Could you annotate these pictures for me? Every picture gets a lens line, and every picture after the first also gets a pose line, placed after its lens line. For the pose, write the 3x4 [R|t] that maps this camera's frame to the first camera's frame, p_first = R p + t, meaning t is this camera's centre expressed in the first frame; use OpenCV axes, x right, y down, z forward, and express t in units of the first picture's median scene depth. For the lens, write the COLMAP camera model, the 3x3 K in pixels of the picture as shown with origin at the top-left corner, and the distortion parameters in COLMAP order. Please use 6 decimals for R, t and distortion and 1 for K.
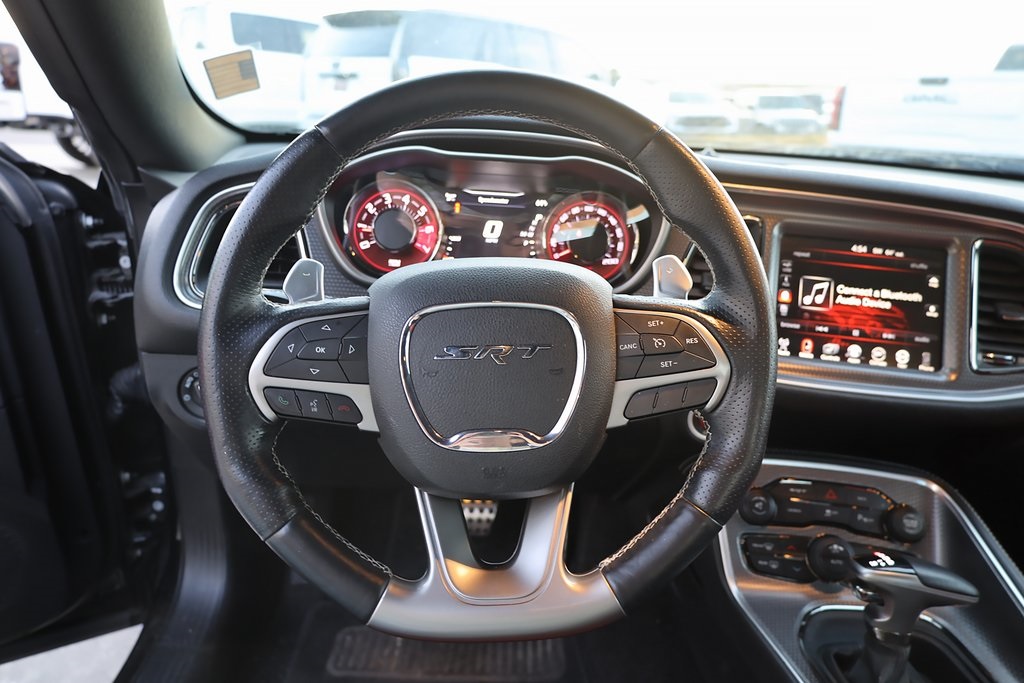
lens RADIAL K [[700.9, 0, 512.0], [0, 700.9, 341.5], [0, 0, 1]] dist [-0.008736, -0.003733]
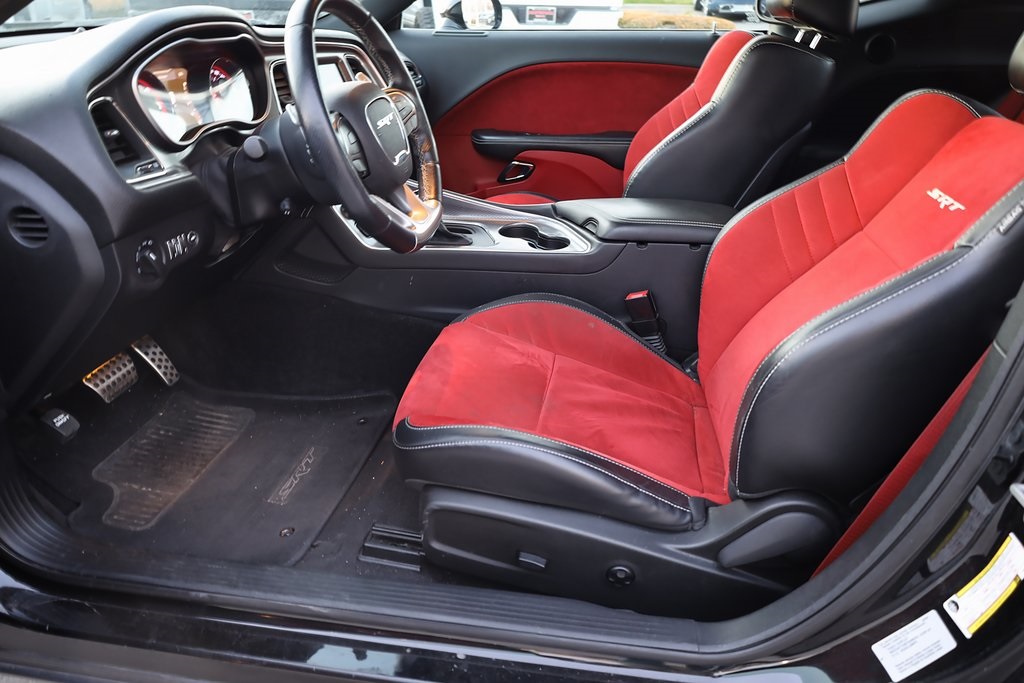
lens RADIAL K [[700.9, 0, 512.0], [0, 700.9, 341.5], [0, 0, 1]] dist [-0.008736, -0.003733]
pose [[0.203278, -0.481500, 0.852547, -1.433665], [0.314613, 0.856673, 0.408816, -0.109334], [-0.927198, 0.185119, 0.325629, 0.010113]]
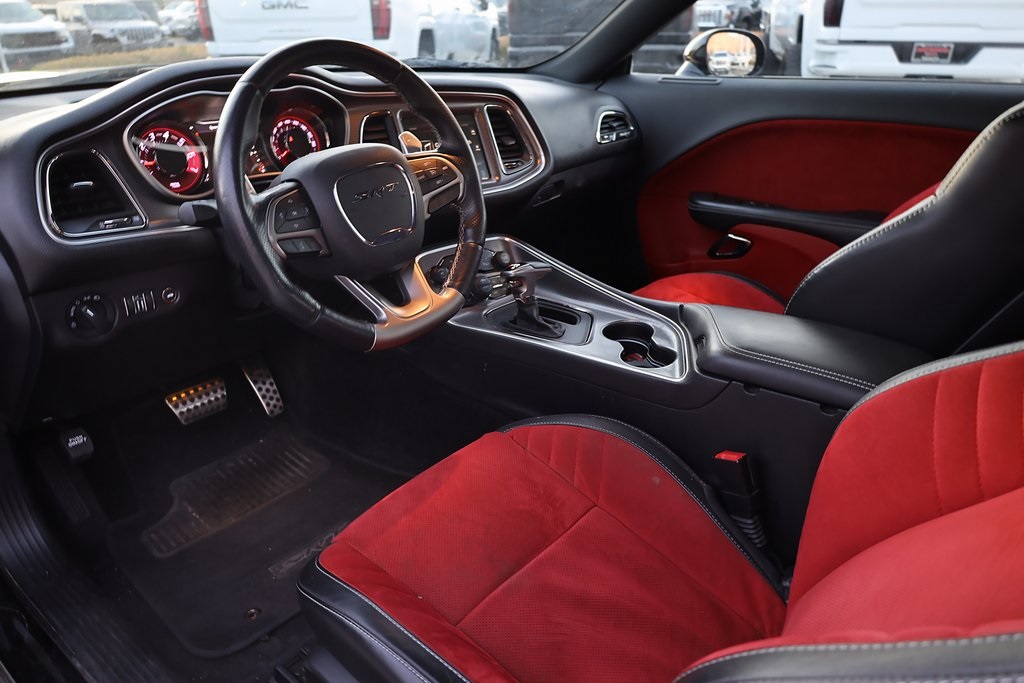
lens RADIAL K [[705.7, 0, 512.0], [0, 705.7, 341.5], [0, 0, 1]] dist [-0.003245, -0.002263]
pose [[0.665283, -0.354612, 0.657000, -0.766733], [0.276749, 0.934441, 0.224120, 0.043319], [-0.693404, 0.032721, 0.719806, -0.405739]]
